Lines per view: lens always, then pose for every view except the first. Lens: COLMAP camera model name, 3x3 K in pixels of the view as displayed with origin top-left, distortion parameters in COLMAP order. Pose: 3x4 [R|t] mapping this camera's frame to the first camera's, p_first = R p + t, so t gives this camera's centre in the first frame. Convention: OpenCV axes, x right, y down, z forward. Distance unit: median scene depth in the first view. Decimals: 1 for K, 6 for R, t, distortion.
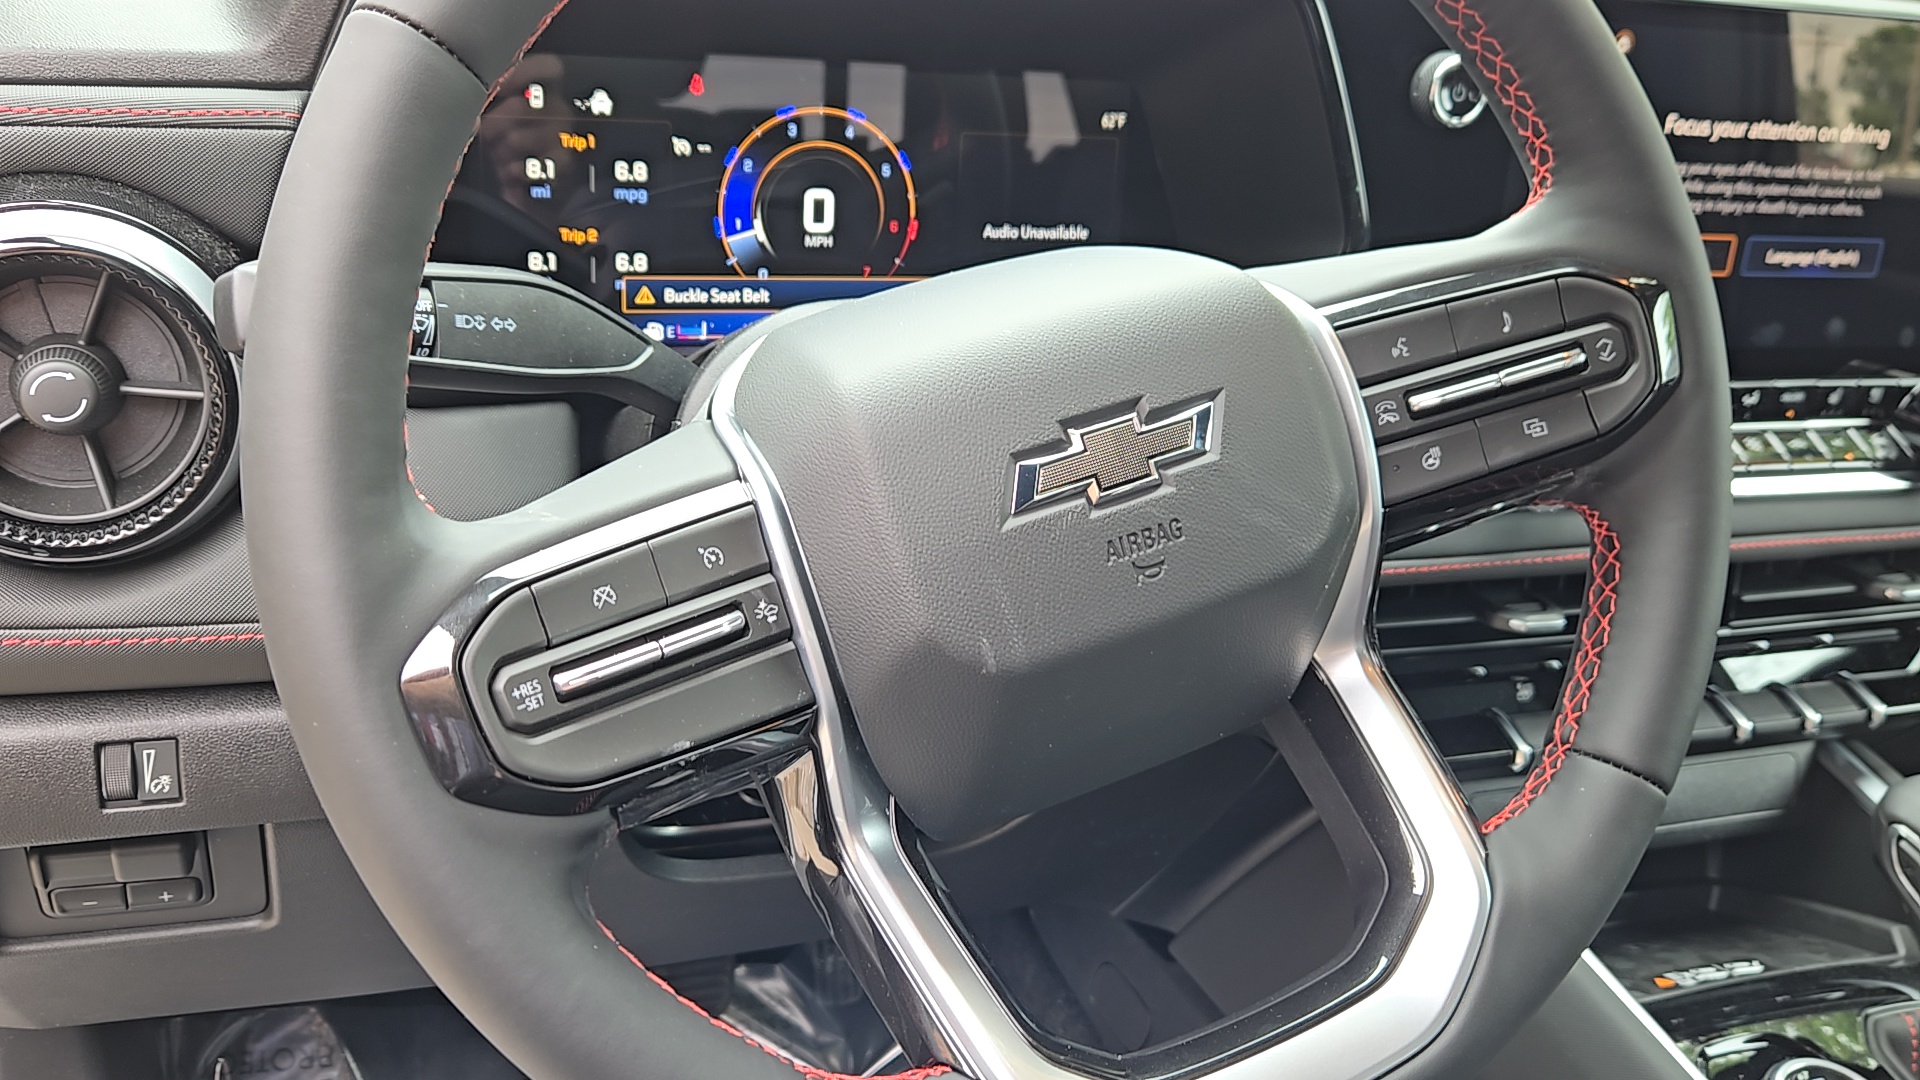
lens RADIAL K [[1602.1, 0, 955.3], [0, 1602.1, 529.3], [0, 0, 1]] dist [0.013929, -0.007166]
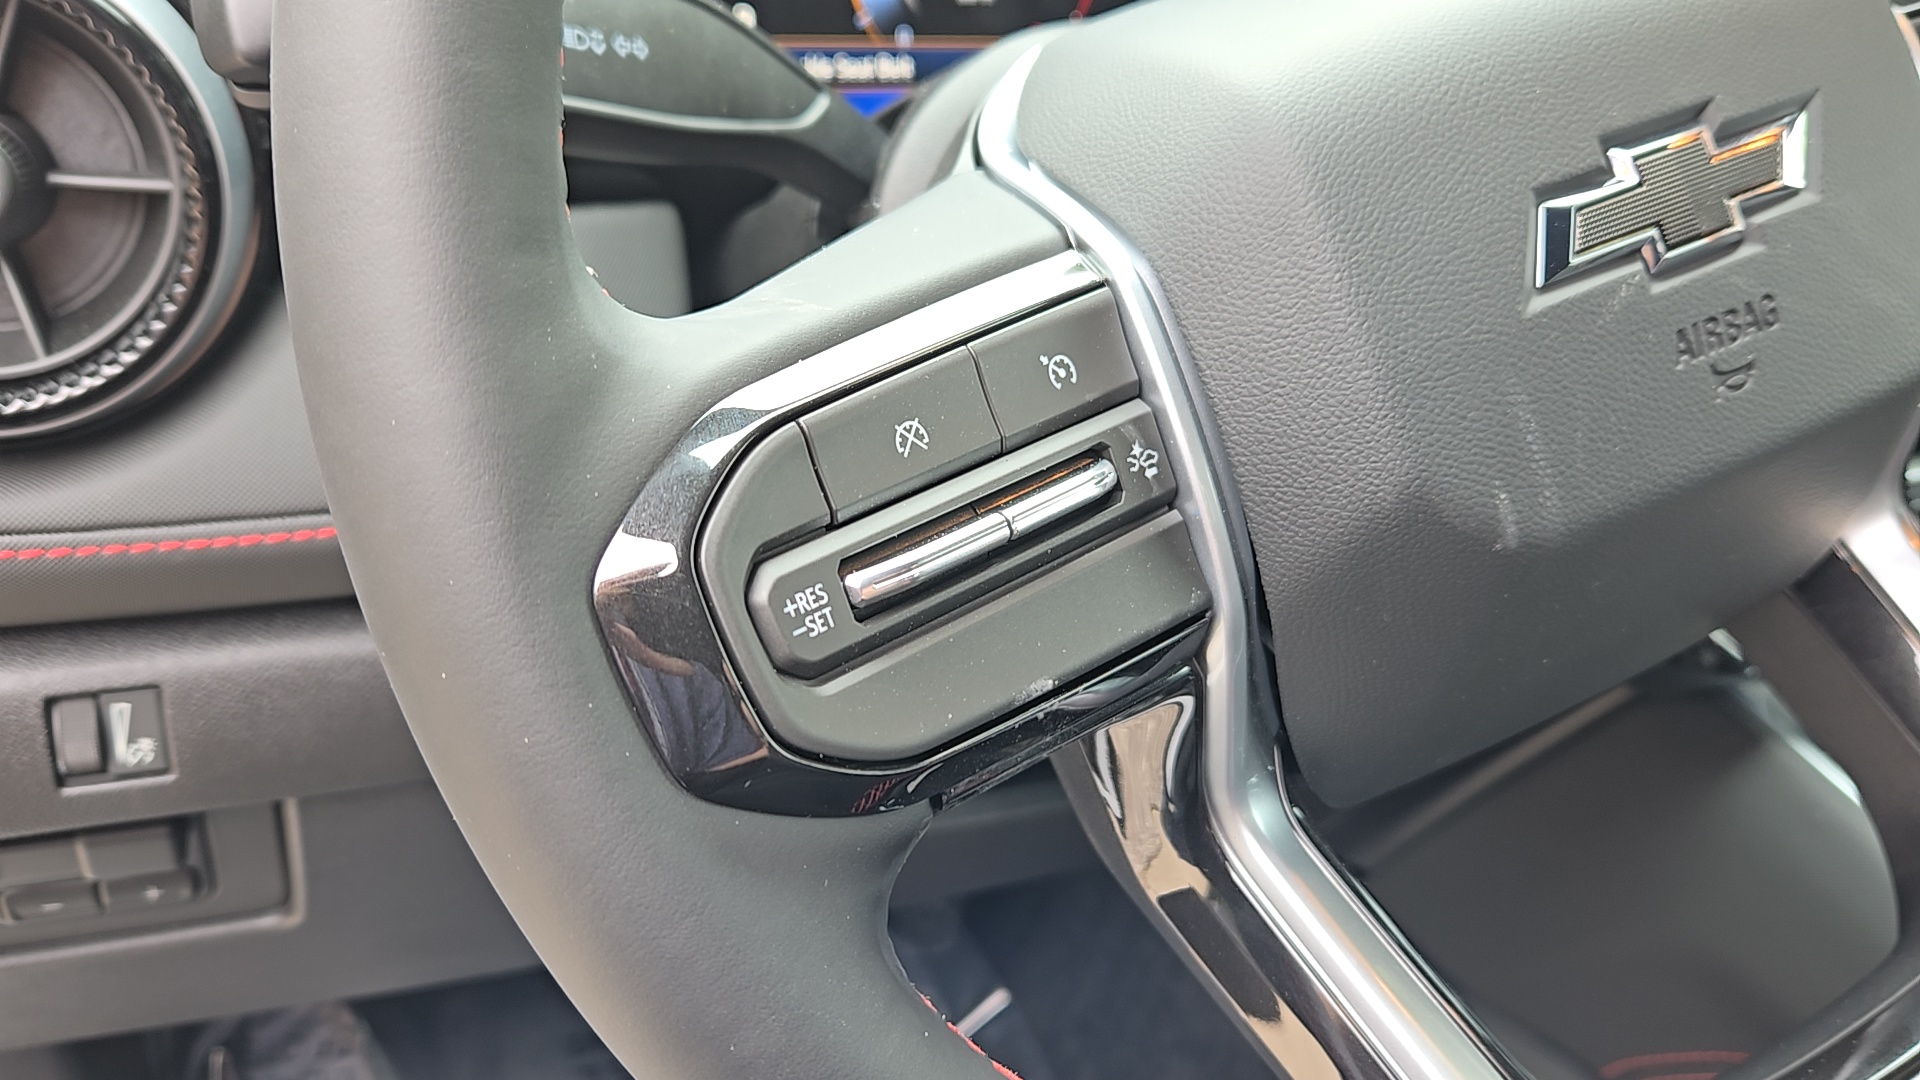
lens RADIAL K [[1646.5, 0, 958.6], [0, 1646.5, 527.7], [0, 0, 1]] dist [-0.010782, -0.005093]
pose [[0.999189, -0.032786, 0.023383, -0.200098], [0.031276, 0.997570, 0.062251, 0.035176], [-0.025368, -0.061469, 0.997787, 0.372784]]
